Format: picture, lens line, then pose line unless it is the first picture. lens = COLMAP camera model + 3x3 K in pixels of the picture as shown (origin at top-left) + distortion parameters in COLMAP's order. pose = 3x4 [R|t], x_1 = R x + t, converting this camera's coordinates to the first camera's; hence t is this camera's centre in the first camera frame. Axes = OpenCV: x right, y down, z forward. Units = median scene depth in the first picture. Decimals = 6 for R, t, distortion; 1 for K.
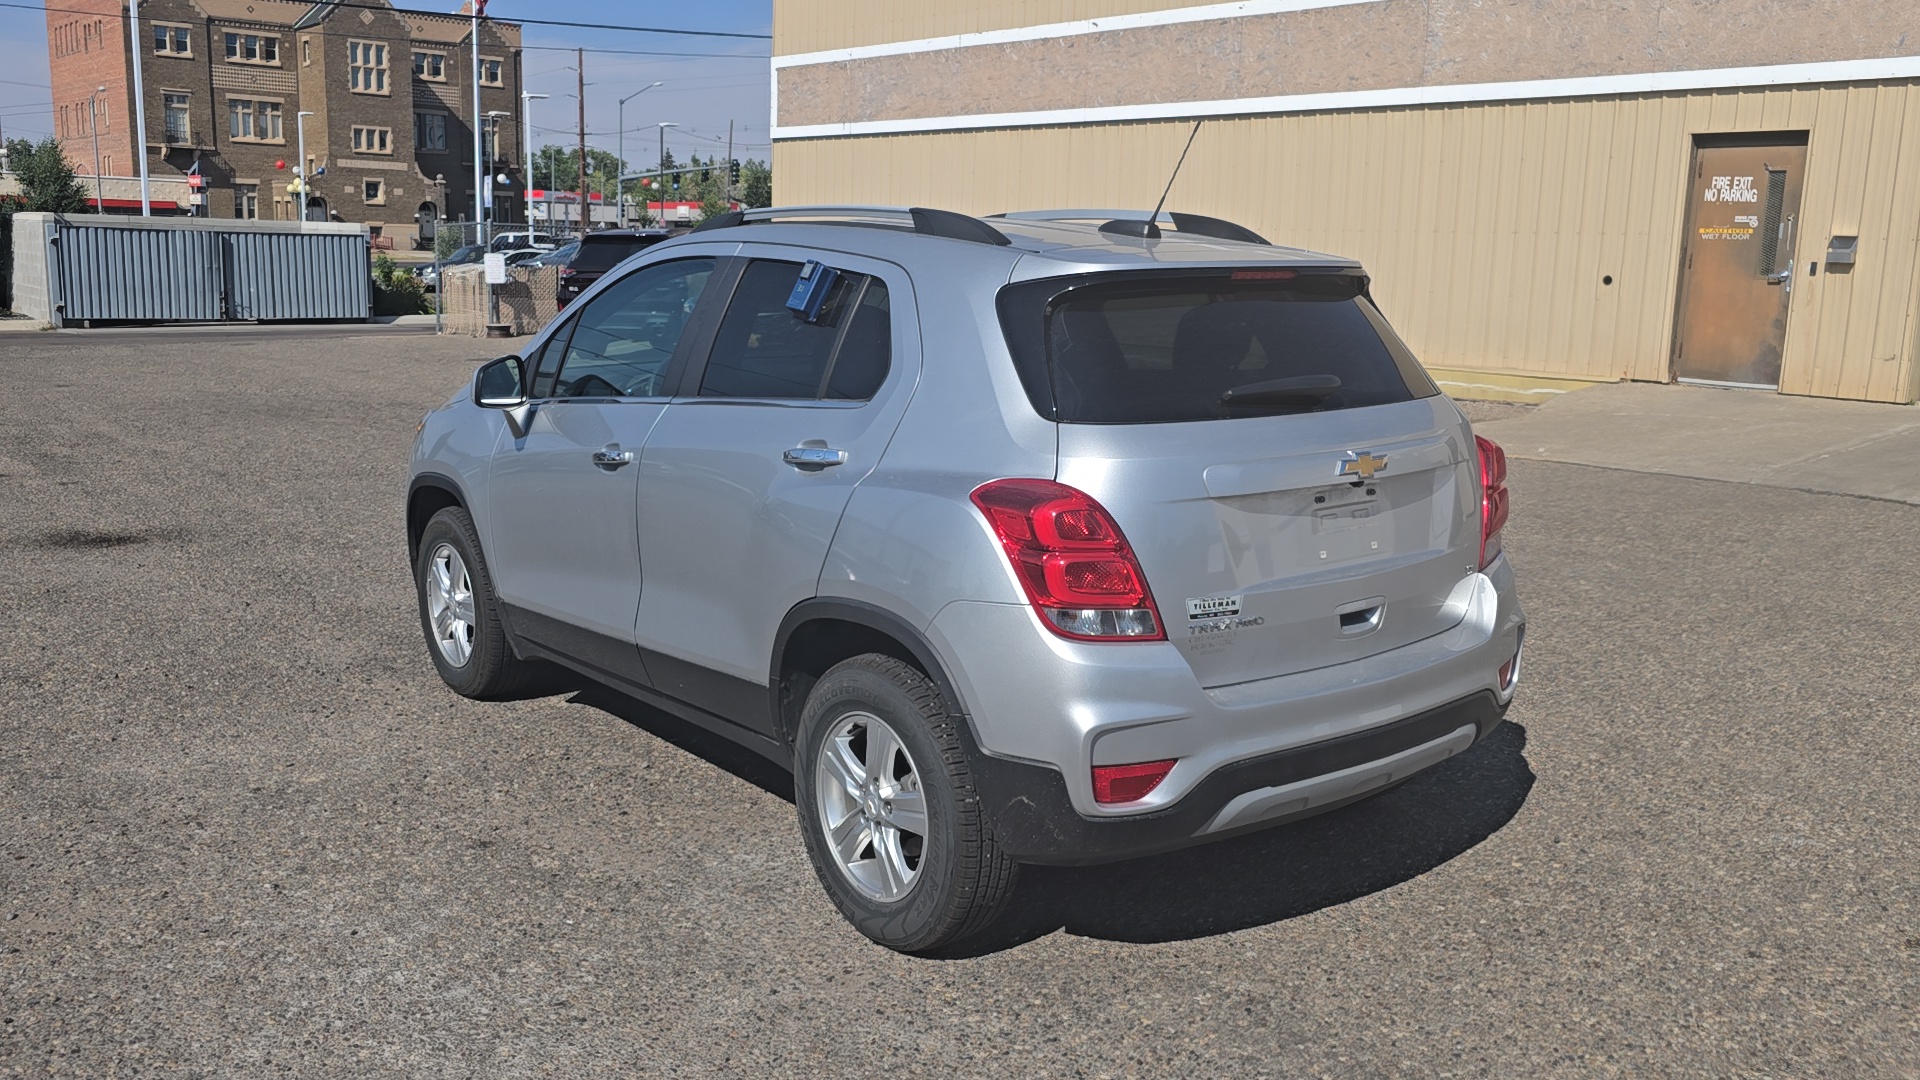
lens RADIAL K [[1712.7, 0, 960.0], [0, 1712.7, 540.0], [0, 0, 1]] dist [-0.001843, 0.010719]
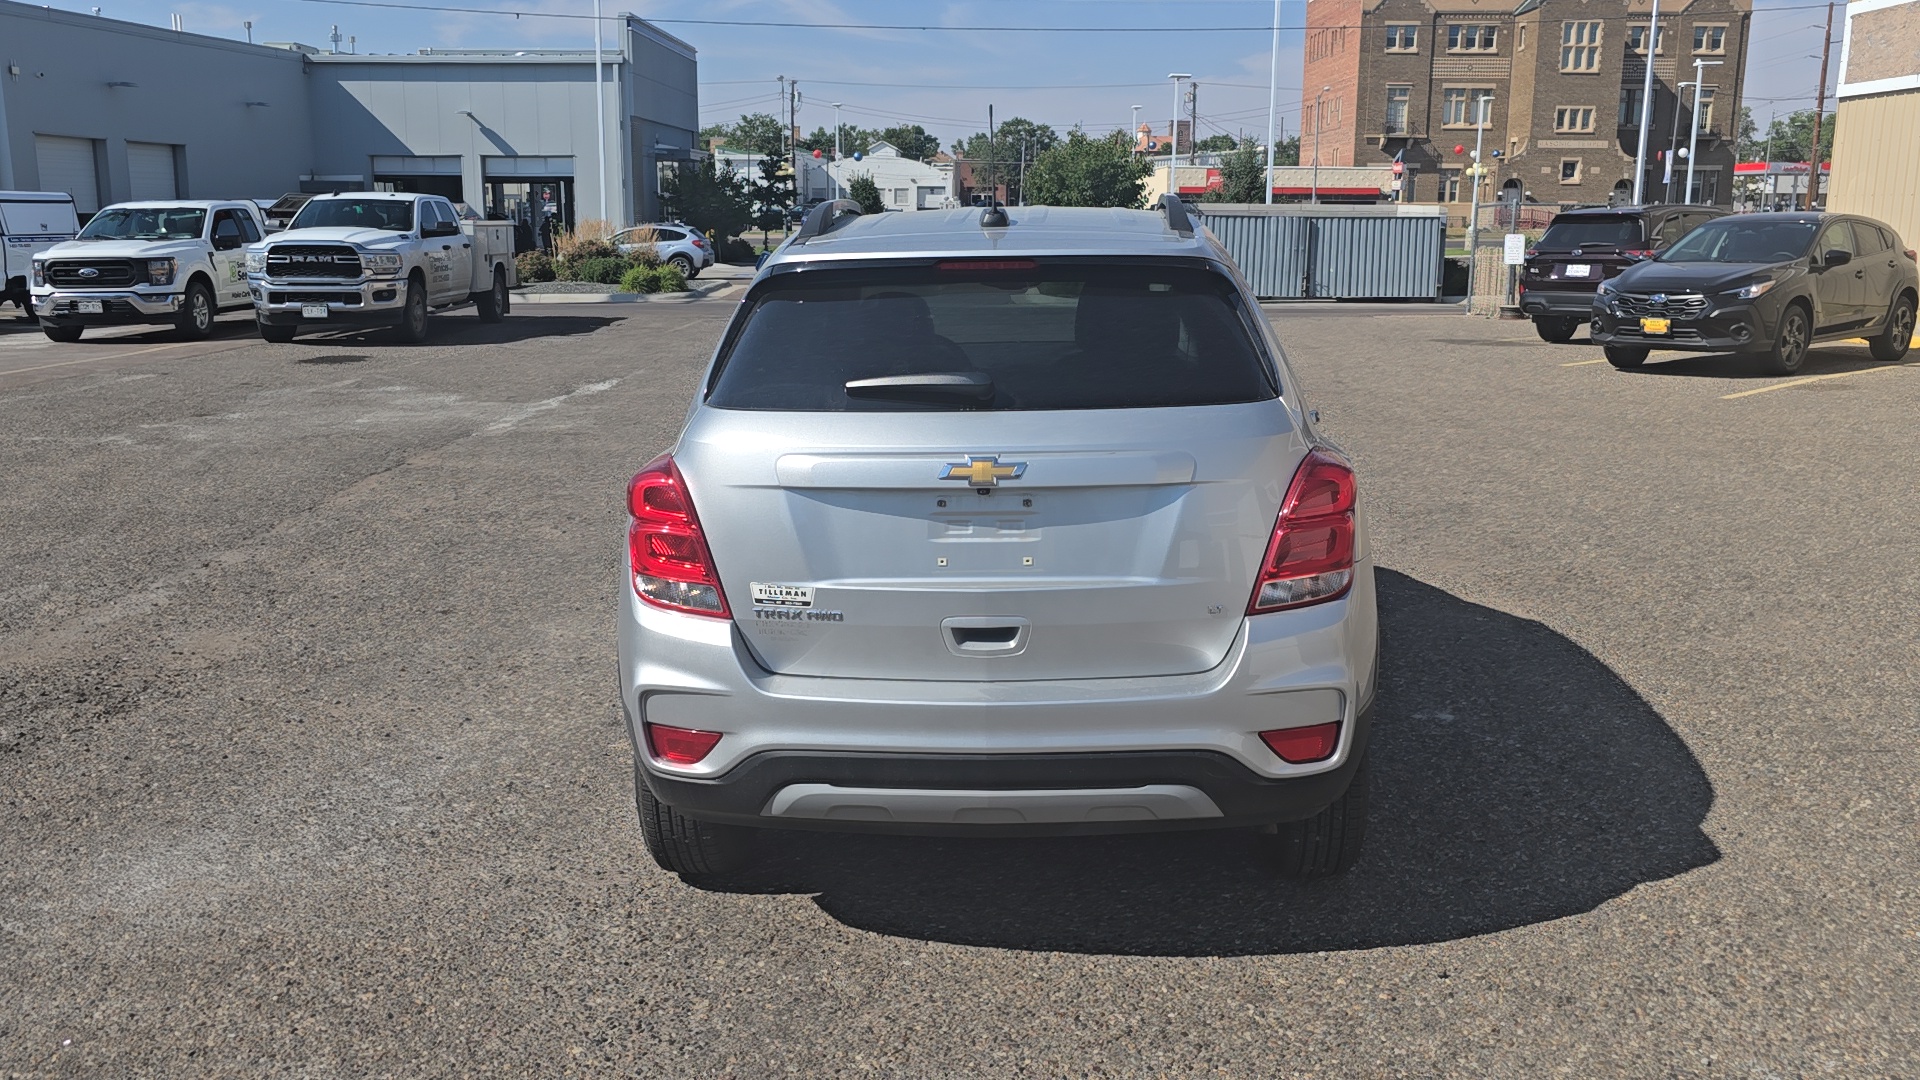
lens RADIAL K [[1712.7, 0, 960.0], [0, 1712.7, 540.0], [0, 0, 1]] dist [-0.001843, 0.010719]
pose [[0.714447, 0.110733, -0.690872, 0.118096], [-0.102116, 0.993327, 0.053610, -0.006741], [0.692198, 0.032247, 0.720987, 0.039259]]
